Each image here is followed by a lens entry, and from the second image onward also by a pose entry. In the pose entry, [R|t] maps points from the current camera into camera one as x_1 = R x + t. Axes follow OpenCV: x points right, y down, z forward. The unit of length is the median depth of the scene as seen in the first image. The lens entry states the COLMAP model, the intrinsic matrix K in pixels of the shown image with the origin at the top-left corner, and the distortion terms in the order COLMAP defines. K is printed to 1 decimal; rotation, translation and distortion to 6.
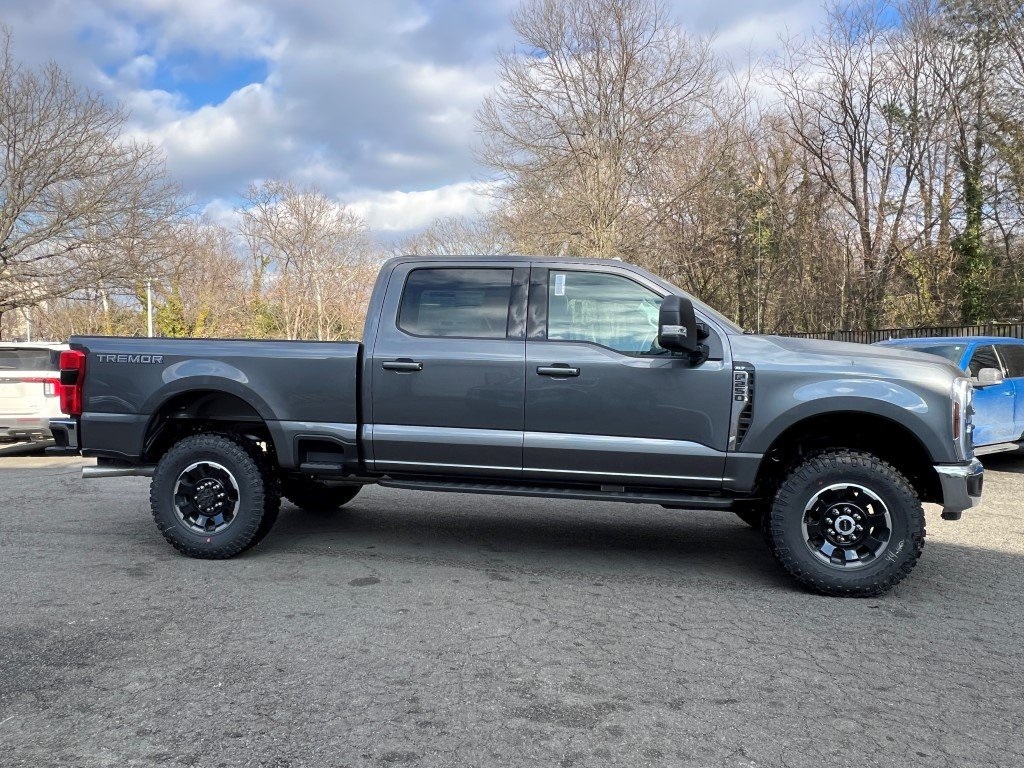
lens RADIAL K [[707.4, 0, 512.0], [0, 707.4, 384.0], [0, 0, 1]] dist [-0.002459, 0.000791]
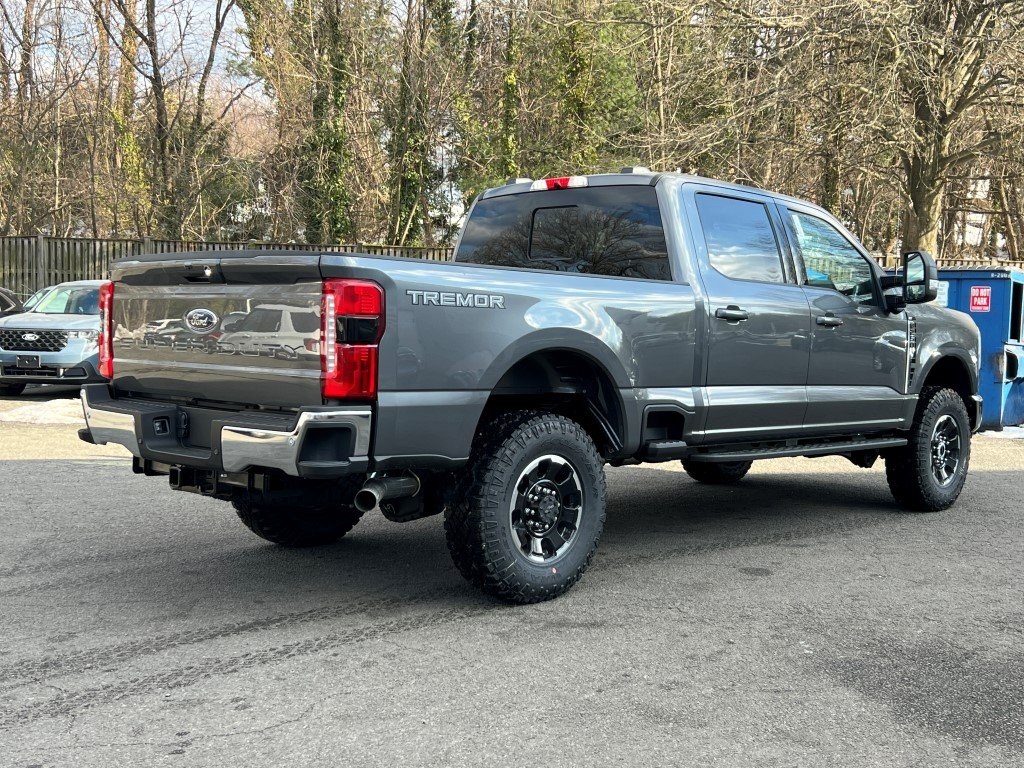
lens RADIAL K [[1192.7, 0, 512.0], [0, 1192.7, 384.0], [0, 0, 1]] dist [0.004639, -0.010701]
pose [[0.571500, -0.045799, 0.819323, -1.380291], [-0.001578, 0.998378, 0.056909, -0.022086], [-0.820601, -0.033816, 0.570501, 0.390569]]
